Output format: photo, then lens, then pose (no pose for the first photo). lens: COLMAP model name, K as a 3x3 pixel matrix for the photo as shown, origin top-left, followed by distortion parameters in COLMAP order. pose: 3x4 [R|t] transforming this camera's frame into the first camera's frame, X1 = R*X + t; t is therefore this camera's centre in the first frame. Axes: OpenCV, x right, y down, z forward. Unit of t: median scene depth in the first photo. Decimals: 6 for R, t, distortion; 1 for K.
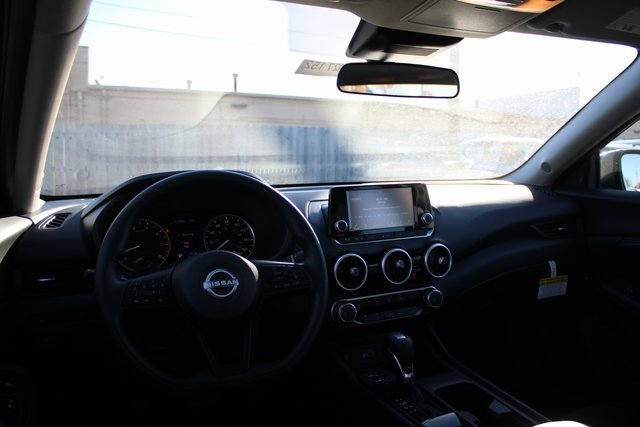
lens RADIAL K [[521.7, 0, 320.0], [0, 521.7, 213.5], [0, 0, 1]] dist [-0.124002, -0.000619]
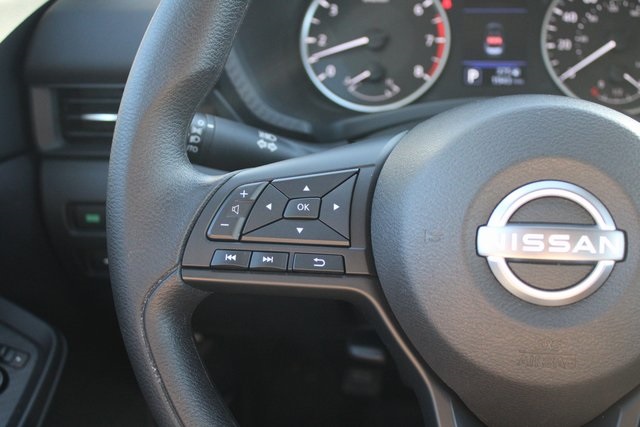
lens RADIAL K [[768.2, 0, 320.0], [0, 768.2, 213.5], [0, 0, 1]] dist [-0.087618, 0.056240]
pose [[0.854736, 0.195740, -0.480741, -0.084068], [-0.040935, 0.948706, 0.313498, 0.009579], [0.517446, -0.248279, 0.818906, 0.484407]]
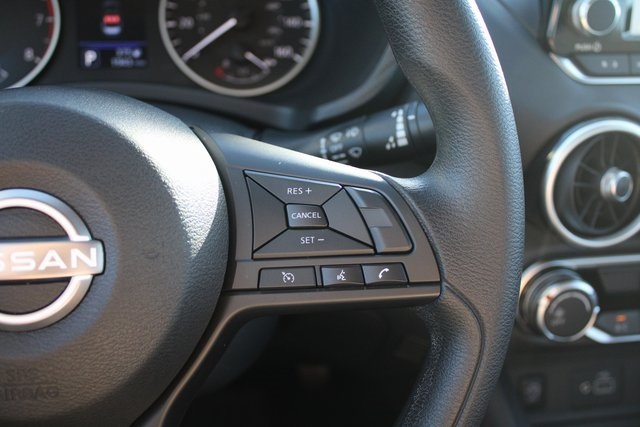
lens RADIAL K [[768.2, 0, 320.0], [0, 768.2, 213.5], [0, 0, 1]] dist [-0.087618, 0.056240]
pose [[0.968319, 0.147922, -0.201189, -0.005495], [-0.075295, 0.941128, 0.329559, 0.002028], [0.238093, -0.303970, 0.922450, 0.553509]]
